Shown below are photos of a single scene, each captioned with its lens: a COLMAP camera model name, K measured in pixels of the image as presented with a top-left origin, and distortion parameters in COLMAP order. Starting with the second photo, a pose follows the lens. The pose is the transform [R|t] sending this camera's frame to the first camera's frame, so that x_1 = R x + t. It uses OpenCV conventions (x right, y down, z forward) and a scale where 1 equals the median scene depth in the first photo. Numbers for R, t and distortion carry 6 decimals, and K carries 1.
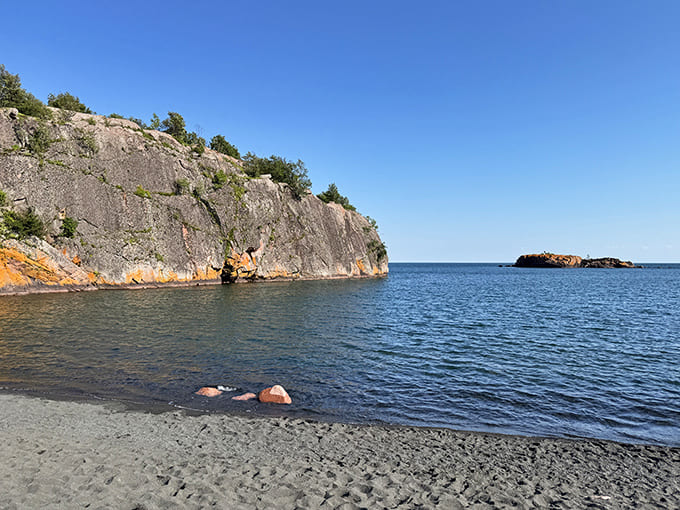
lens RADIAL K [[762.3, 0, 339.6], [0, 762.3, 255.2], [0, 0, 1]] dist [0.007895, 0.000000]
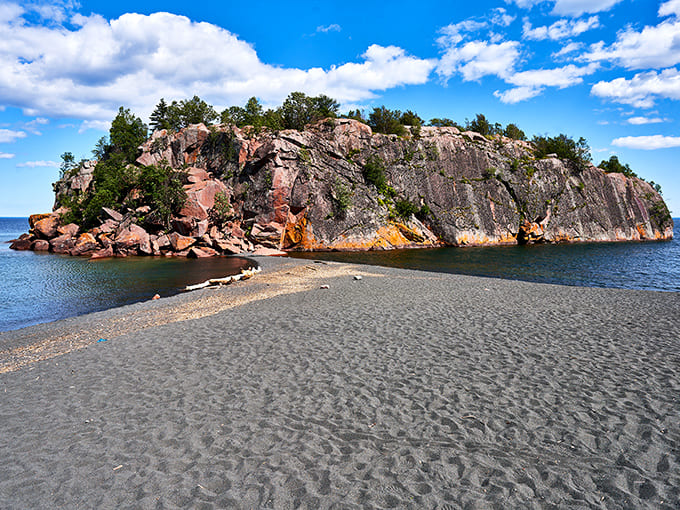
lens RADIAL K [[762.3, 0, 338.7], [0, 762.3, 255.6], [0, 0, 1]] dist [0.007895, 0.000000]
pose [[0.936280, 0.006879, -0.351187, 0.011468], [0.009323, 0.998969, 0.044422, -0.004763], [0.351131, -0.044866, 0.935251, -0.241480]]
